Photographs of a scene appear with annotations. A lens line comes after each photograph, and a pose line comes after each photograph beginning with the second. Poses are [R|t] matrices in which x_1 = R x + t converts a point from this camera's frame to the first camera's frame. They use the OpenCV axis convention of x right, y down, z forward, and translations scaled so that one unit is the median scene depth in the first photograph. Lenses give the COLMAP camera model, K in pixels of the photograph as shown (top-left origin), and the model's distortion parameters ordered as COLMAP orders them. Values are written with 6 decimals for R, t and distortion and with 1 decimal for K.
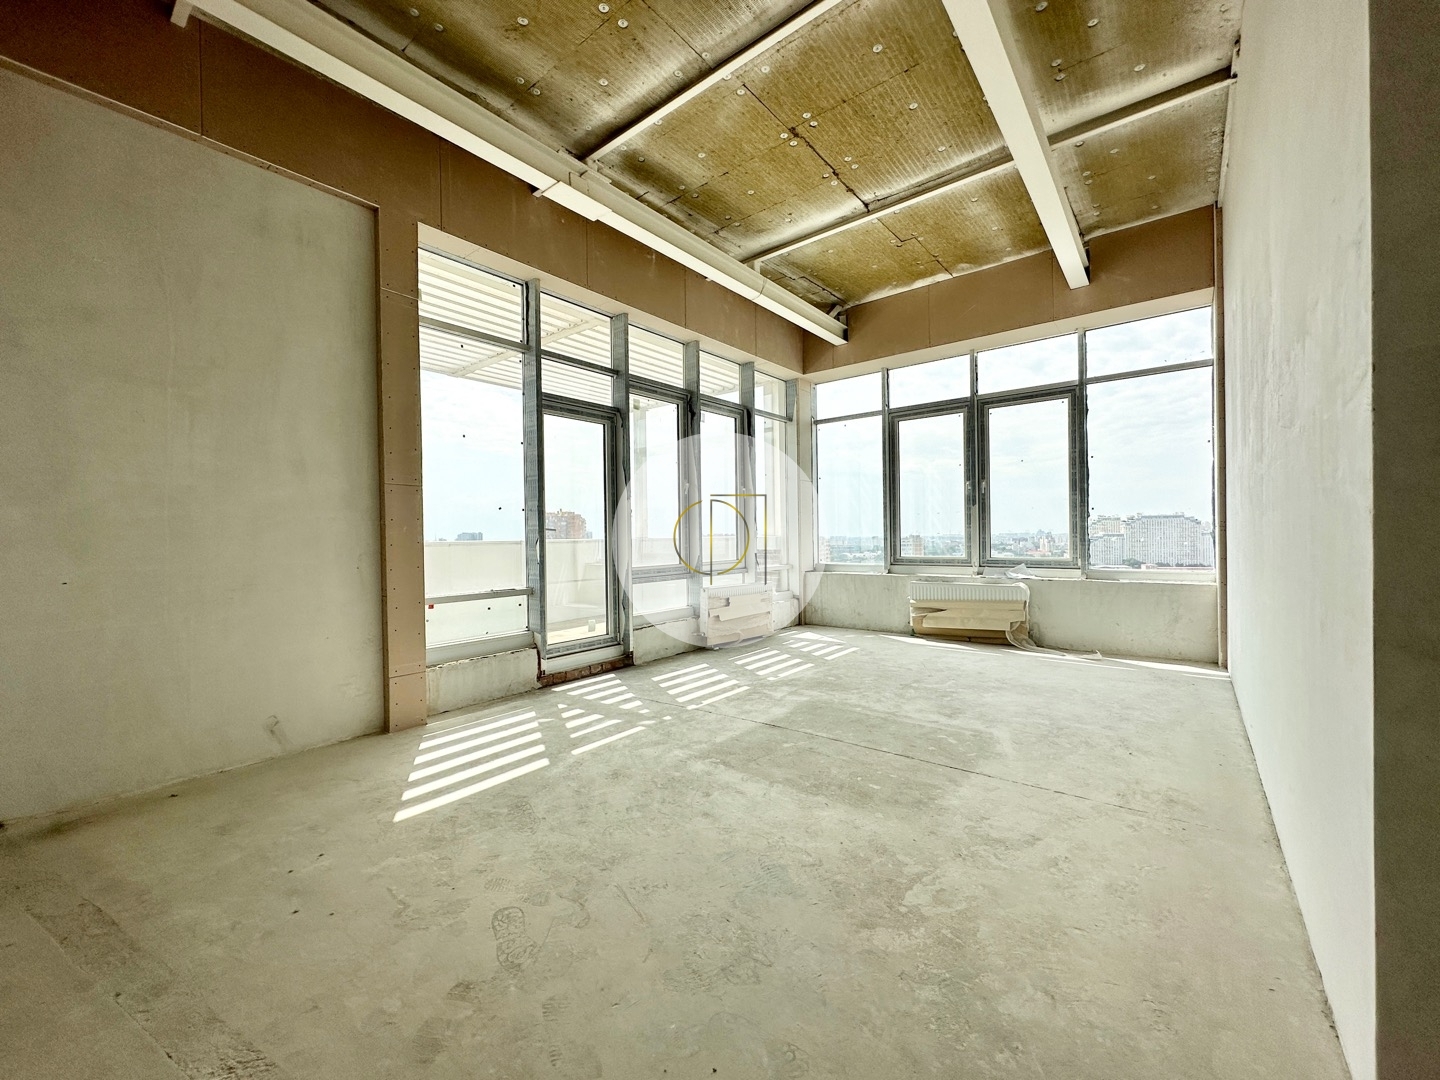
lens RADIAL K [[586.2, 0, 704.6], [0, 586.2, 535.3], [0, 0, 1]] dist [0.002304, 0.000302]
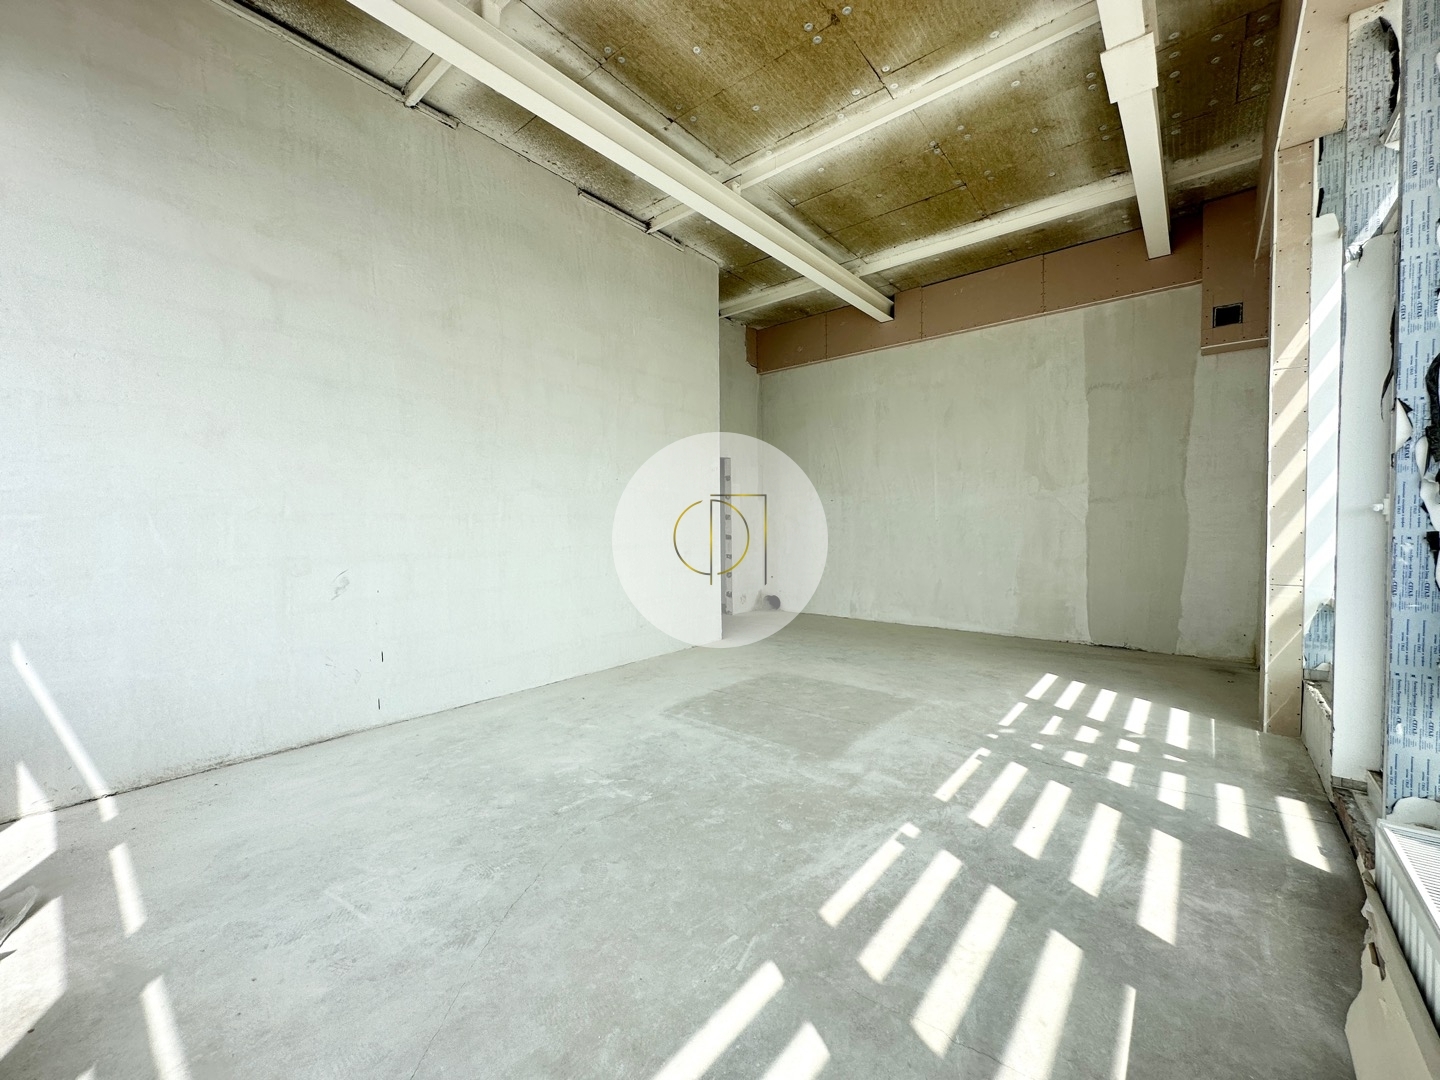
lens RADIAL K [[586.2, 0, 717.5], [0, 586.2, 538.4], [0, 0, 1]] dist [0.002304, 0.000302]
pose [[-0.999663, 0.025945, -0.001235, 0.343396], [0.025898, 0.999237, 0.029229, -0.015402], [0.001993, 0.029187, -0.999572, 1.900618]]
